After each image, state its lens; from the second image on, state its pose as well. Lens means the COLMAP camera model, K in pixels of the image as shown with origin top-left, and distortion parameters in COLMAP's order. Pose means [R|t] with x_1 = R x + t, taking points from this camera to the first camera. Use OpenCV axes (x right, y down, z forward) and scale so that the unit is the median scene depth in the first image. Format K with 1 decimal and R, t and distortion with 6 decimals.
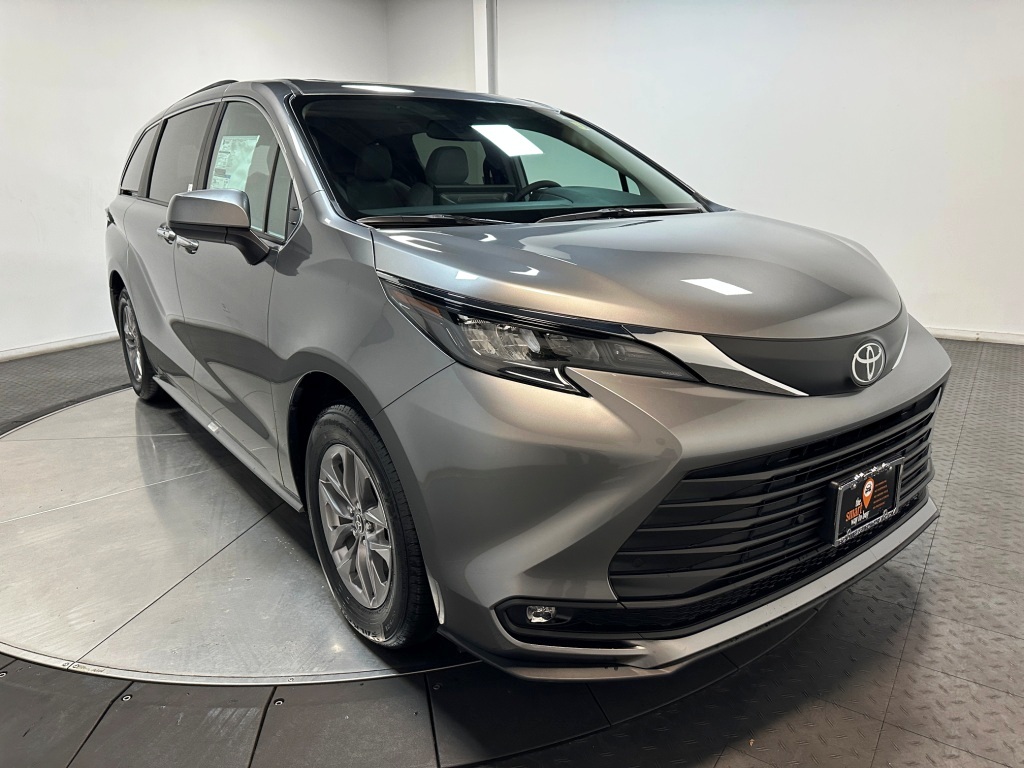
lens RADIAL K [[721.2, 0, 517.5], [0, 721.2, 387.0], [0, 0, 1]] dist [0.024937, 0.003126]
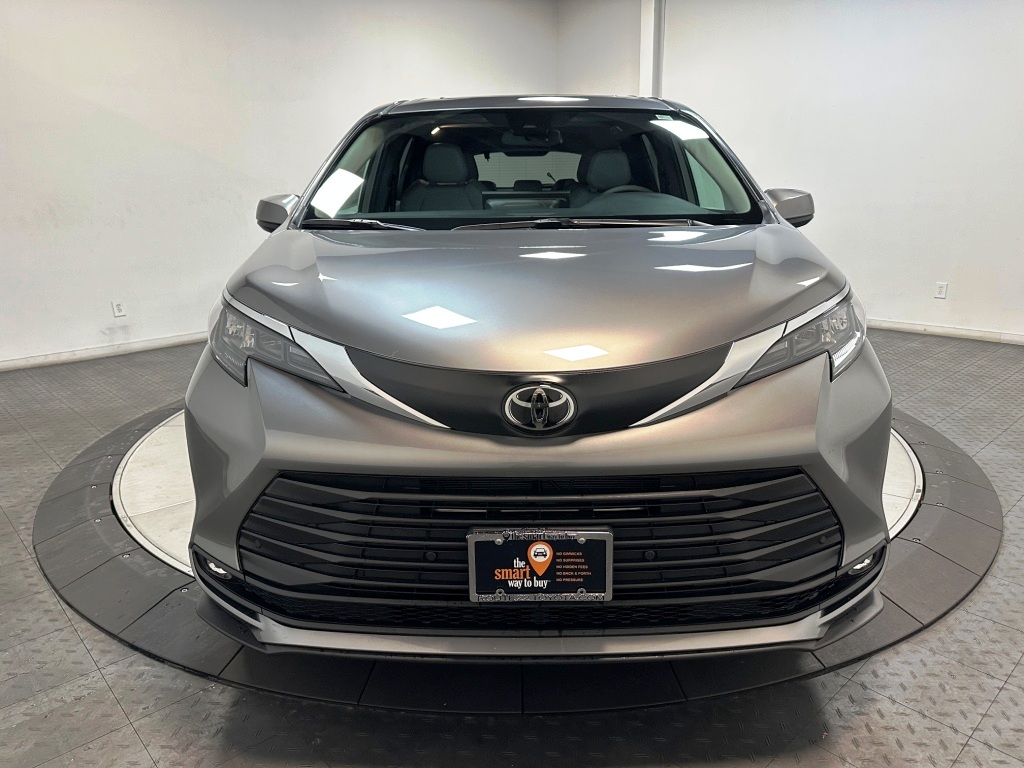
lens RADIAL K [[721.2, 0, 517.9], [0, 721.2, 383.0], [0, 0, 1]] dist [0.024937, 0.003126]
pose [[0.816126, 0.161735, -0.554779, 0.782156], [-0.164981, 0.985291, 0.044542, -0.080697], [0.553823, 0.055176, 0.830804, 0.222466]]
